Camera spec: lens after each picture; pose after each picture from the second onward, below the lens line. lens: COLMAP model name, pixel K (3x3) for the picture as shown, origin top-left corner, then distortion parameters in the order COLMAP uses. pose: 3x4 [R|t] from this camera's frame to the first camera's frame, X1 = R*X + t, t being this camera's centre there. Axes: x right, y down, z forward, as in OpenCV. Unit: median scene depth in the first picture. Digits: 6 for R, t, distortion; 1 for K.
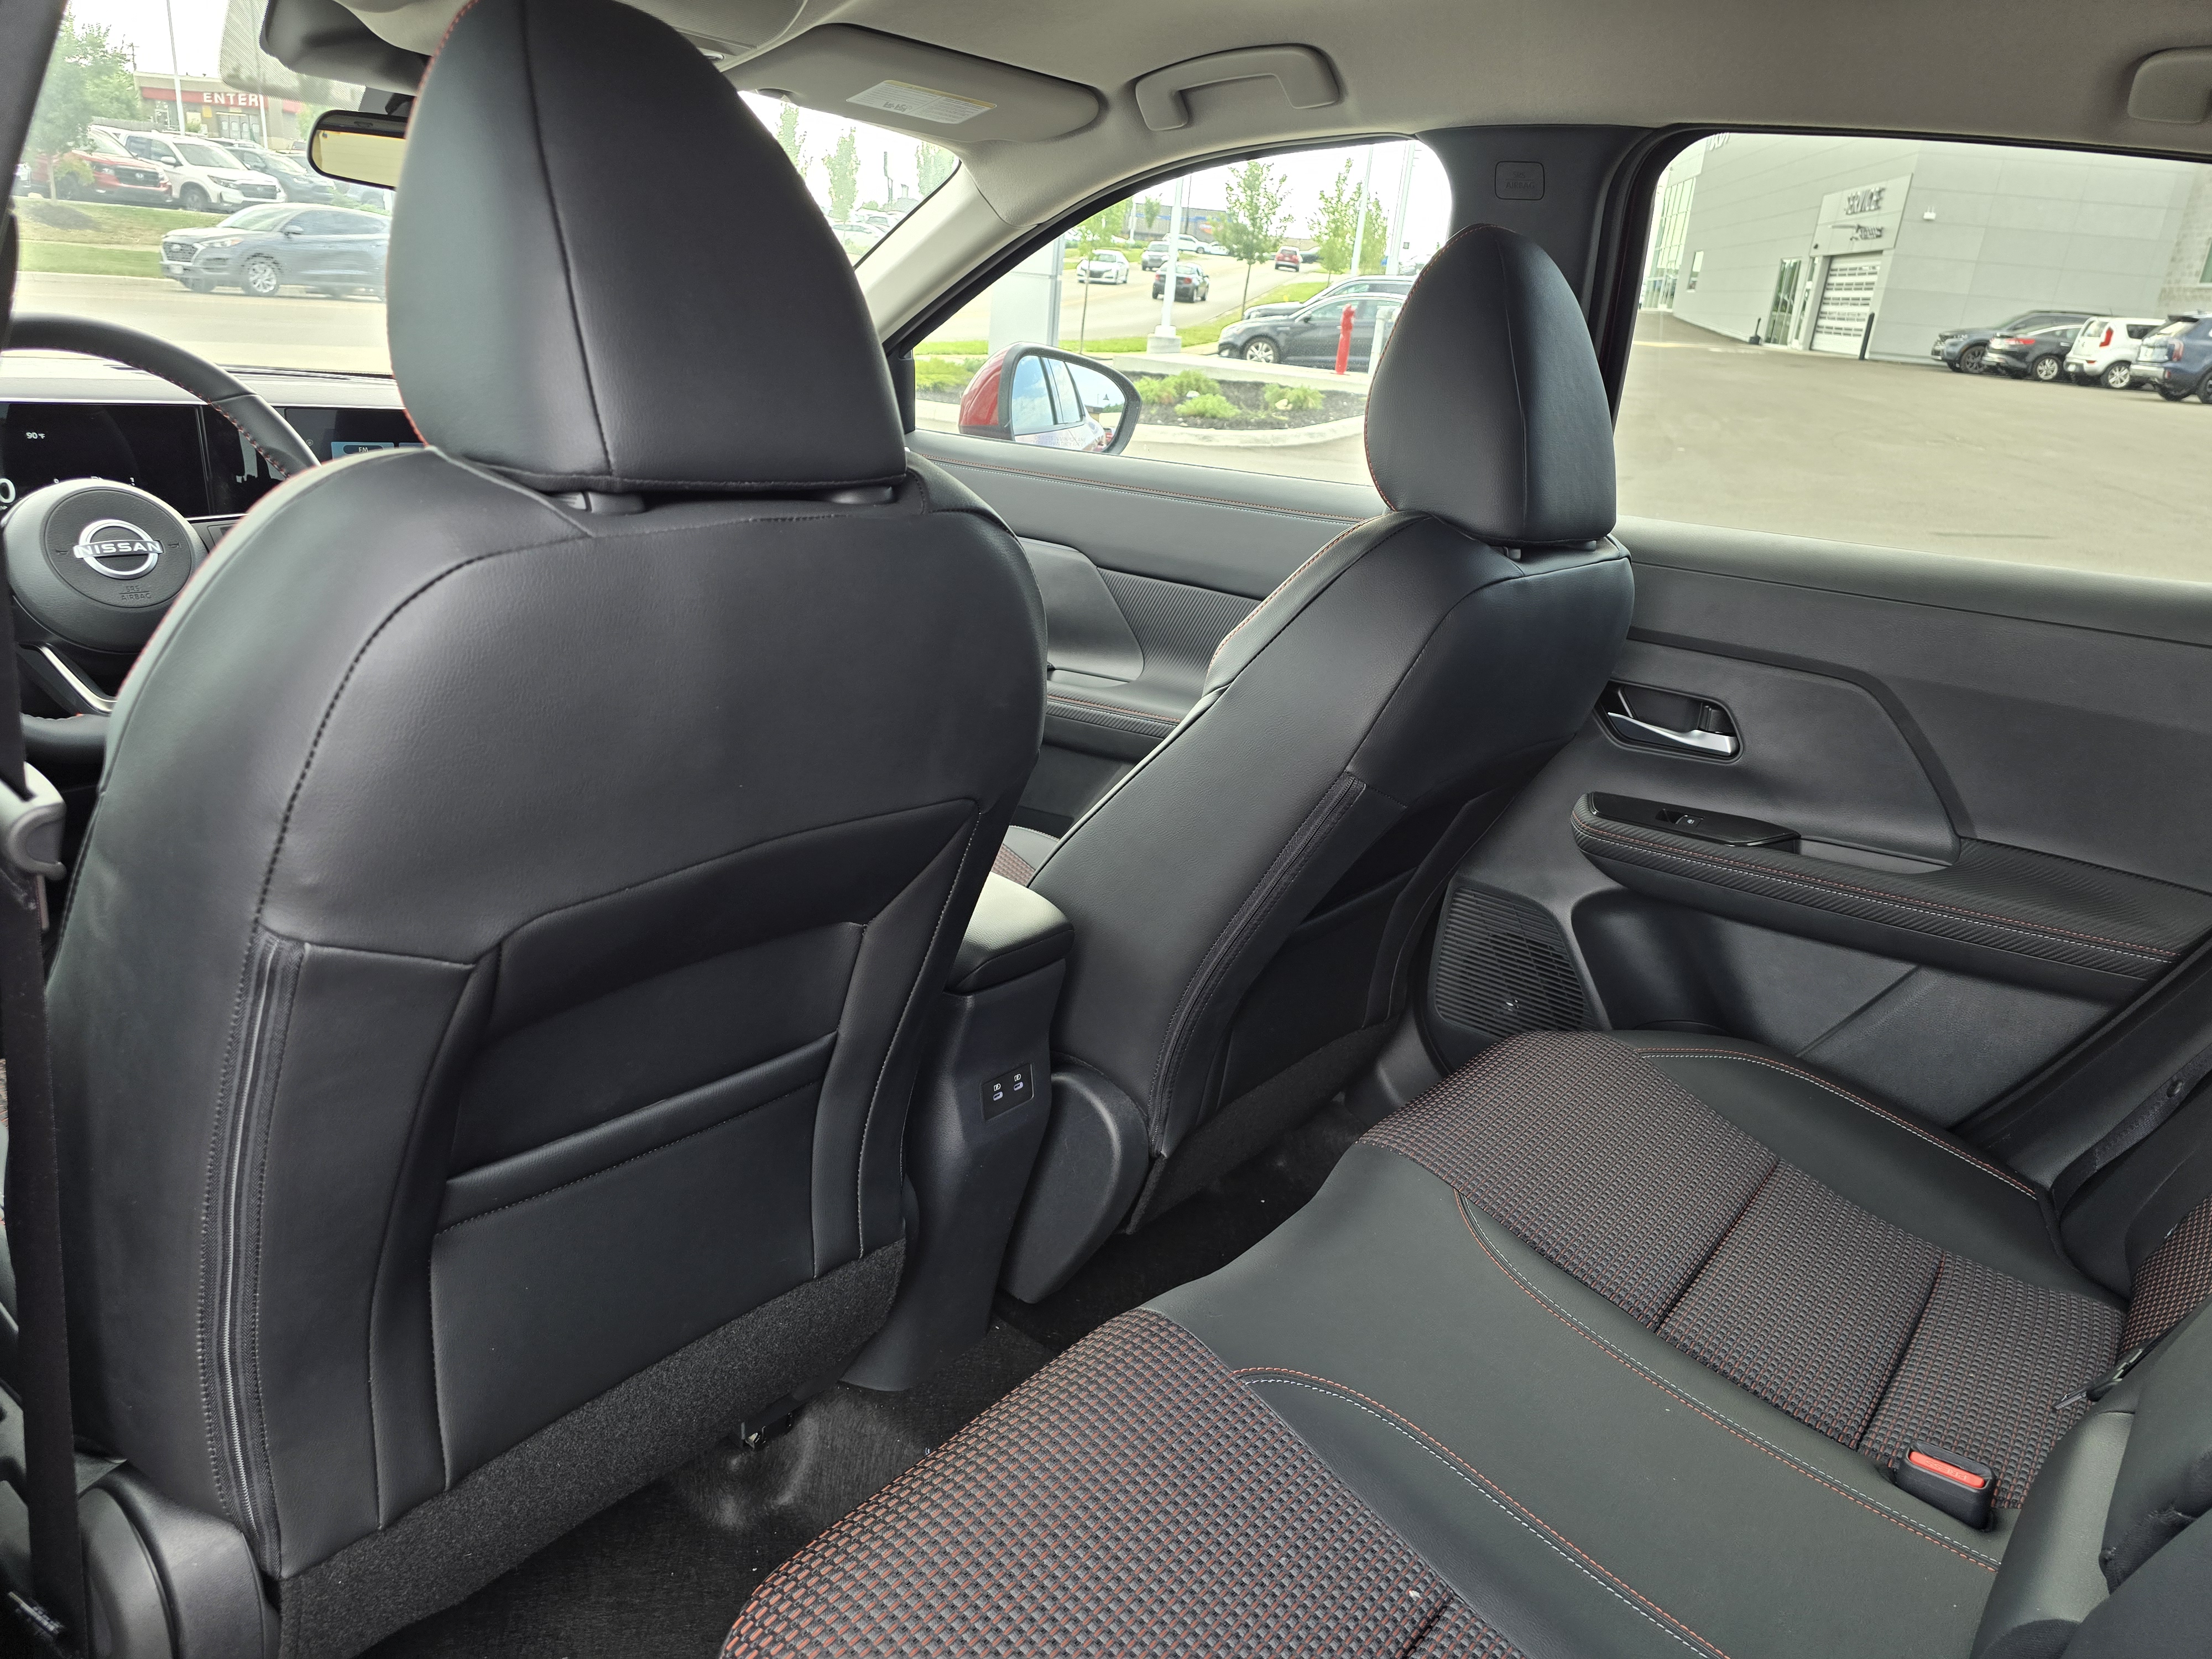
lens RADIAL K [[1455.9, 0, 1115.3], [0, 1455.9, 817.7], [0, 0, 1]] dist [0.054451, -0.066175]
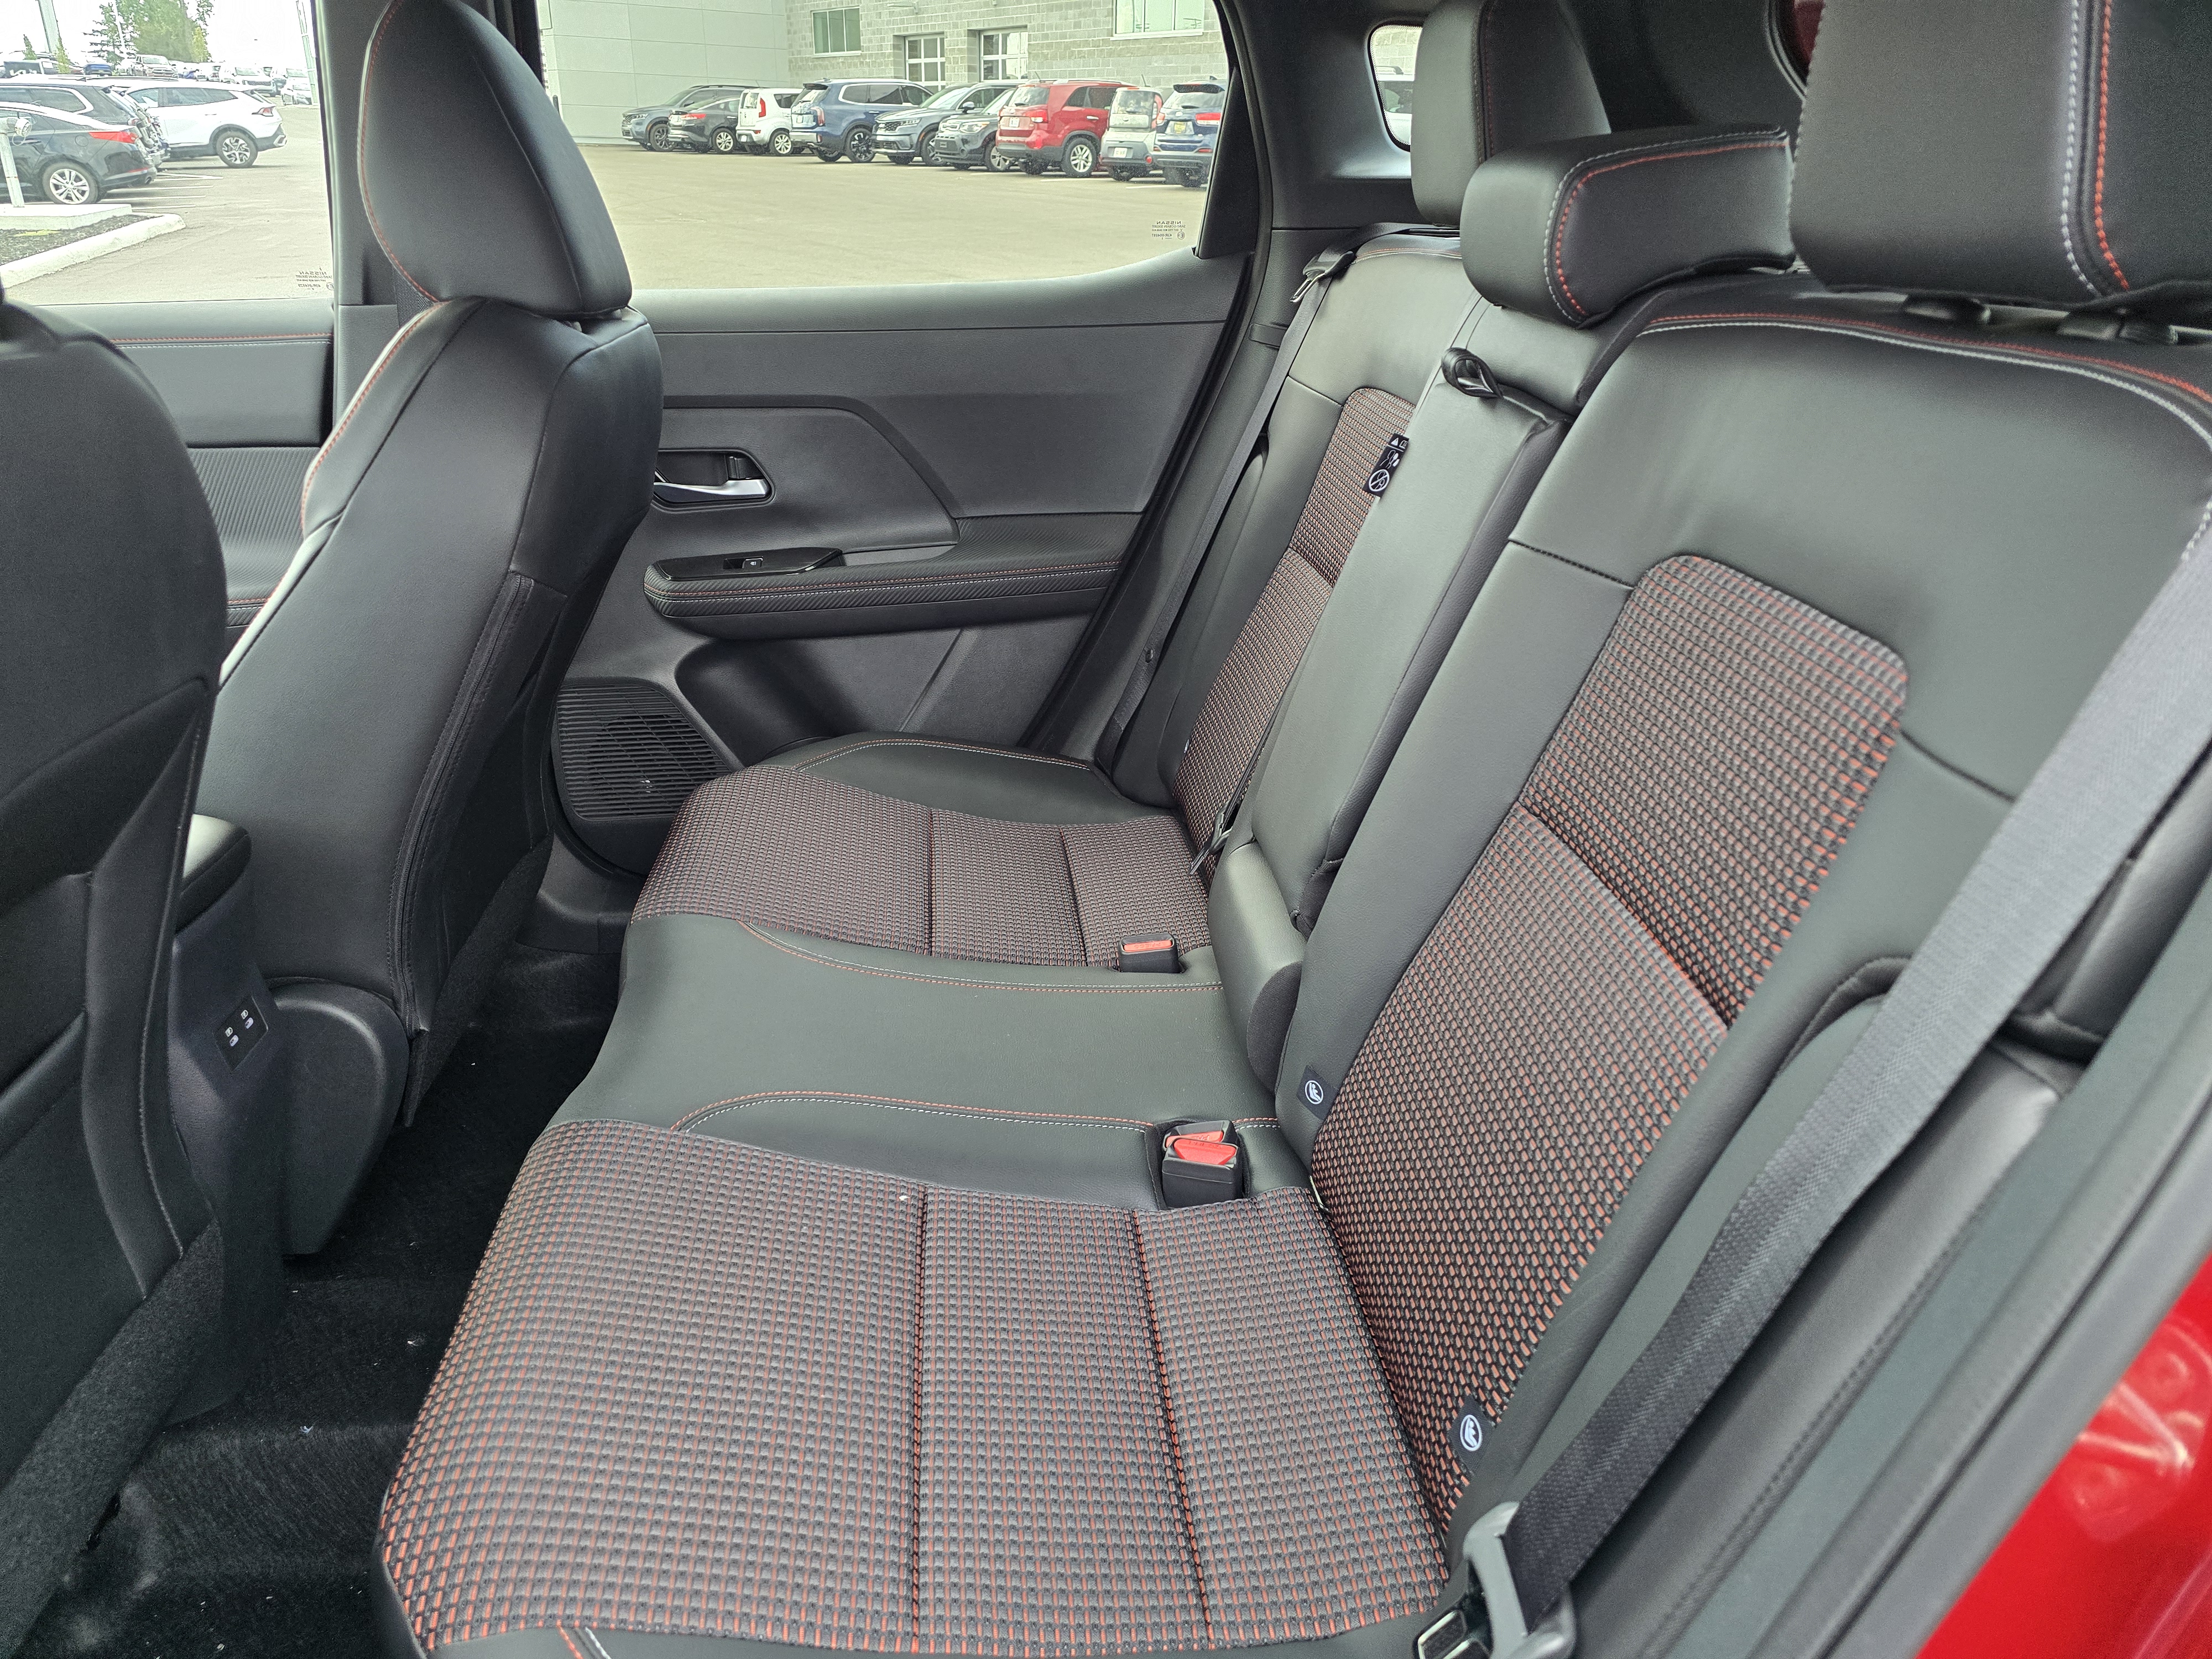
lens RADIAL K [[1461.6, 0, 1105.3], [0, 1461.6, 859.8], [0, 0, 1]] dist [-0.017115, -0.000316]
pose [[0.704308, -0.363150, 0.609978, -0.181922], [0.267616, 0.931679, 0.245673, 0.012454], [-0.657520, -0.009790, 0.753374, -0.006997]]
